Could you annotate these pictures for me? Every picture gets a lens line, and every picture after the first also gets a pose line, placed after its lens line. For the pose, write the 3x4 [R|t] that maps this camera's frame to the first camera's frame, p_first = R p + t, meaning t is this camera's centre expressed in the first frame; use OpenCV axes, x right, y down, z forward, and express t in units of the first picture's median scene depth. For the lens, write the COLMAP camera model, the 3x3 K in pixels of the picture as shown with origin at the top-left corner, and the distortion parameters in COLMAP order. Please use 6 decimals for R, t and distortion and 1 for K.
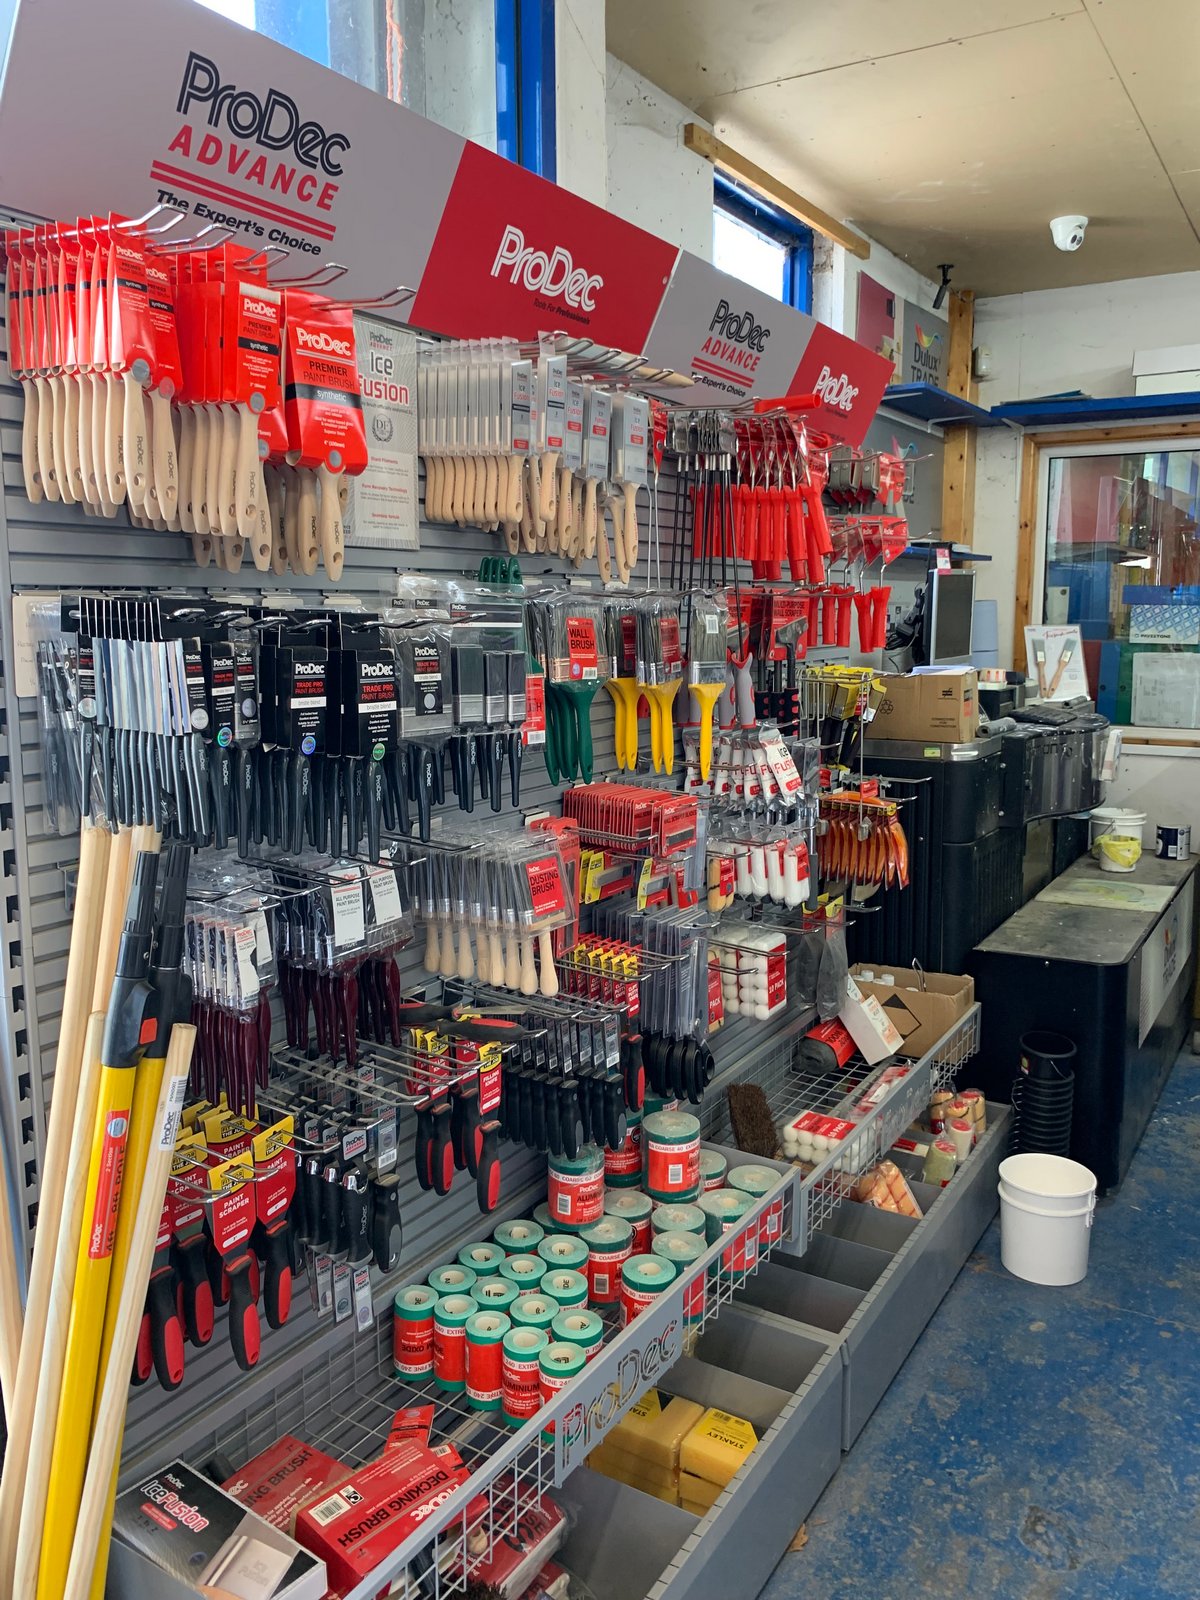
lens RADIAL K [[1243.7, 0, 600.2], [0, 1243.7, 797.7], [0, 0, 1]] dist [-0.005017, -0.003988]
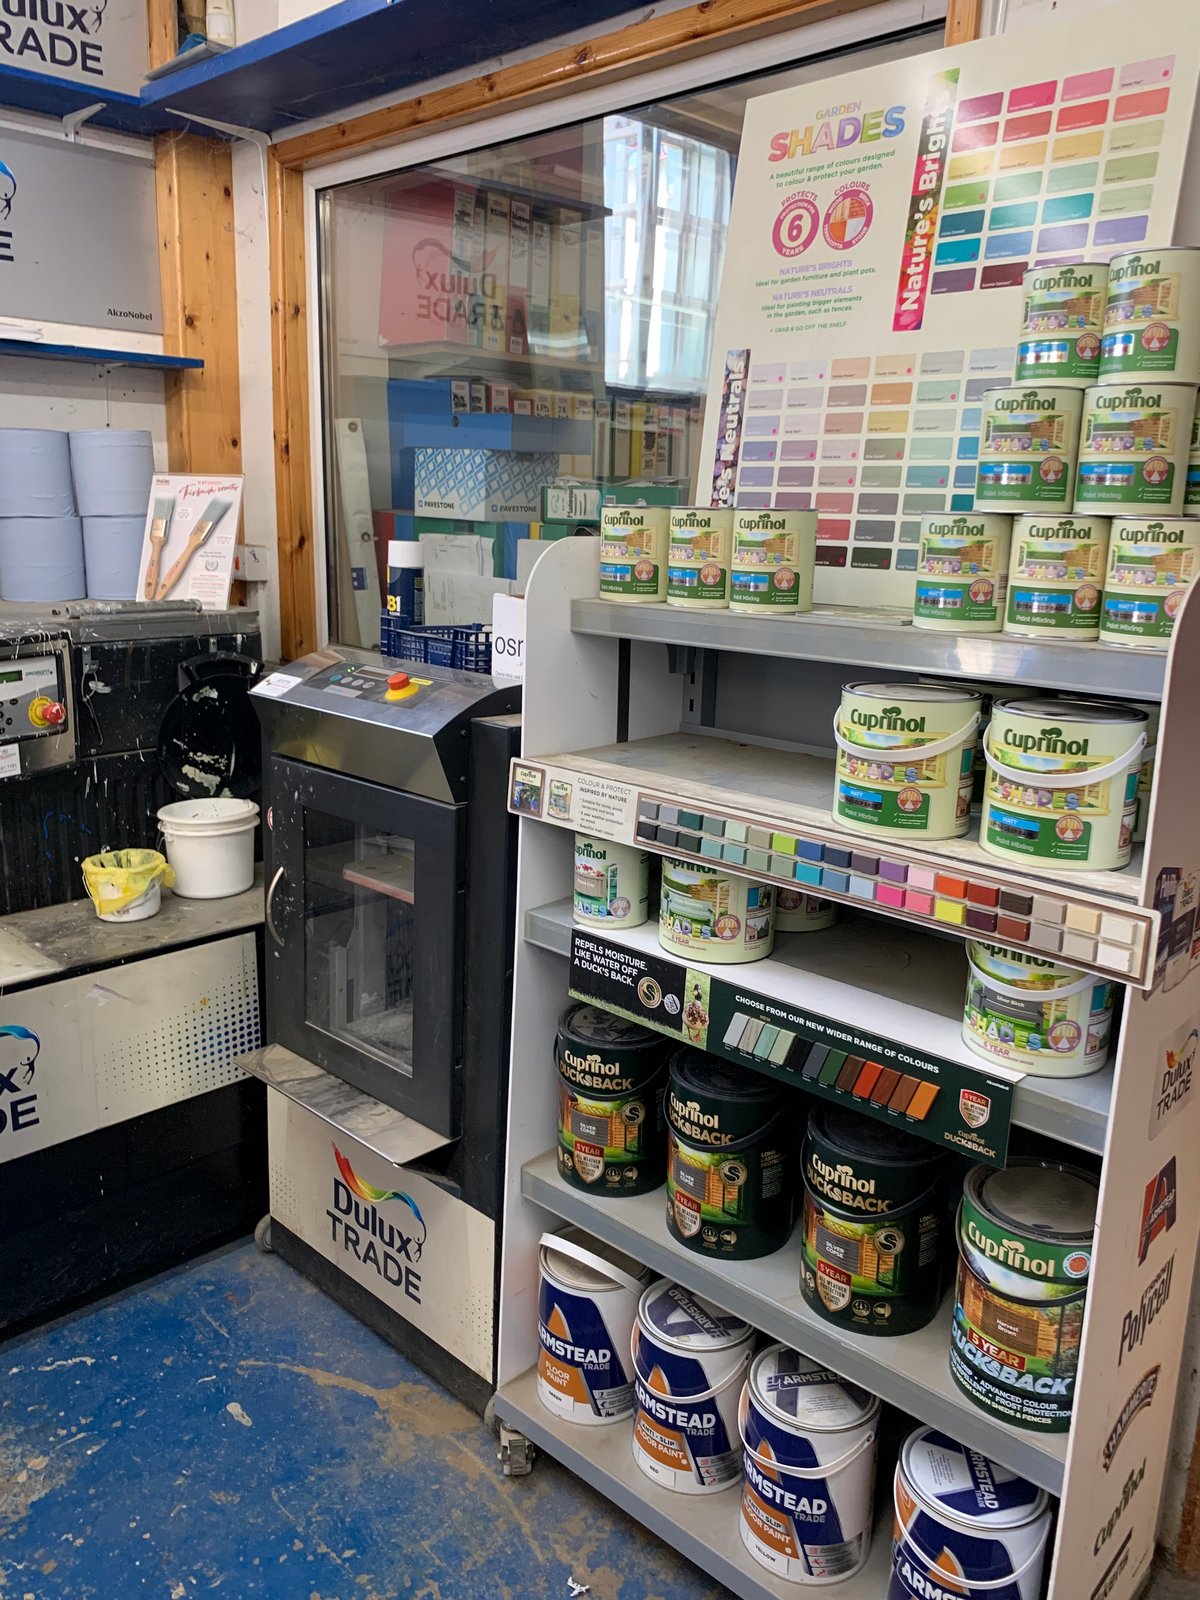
lens RADIAL K [[1243.7, 0, 599.5], [0, 1243.7, 797.0], [0, 0, 1]] dist [-0.005017, -0.003988]
pose [[0.975561, 0.083577, -0.203213, 0.640660], [-0.067208, 0.994011, 0.086170, -0.050007], [0.209197, -0.070406, 0.975336, 0.442065]]
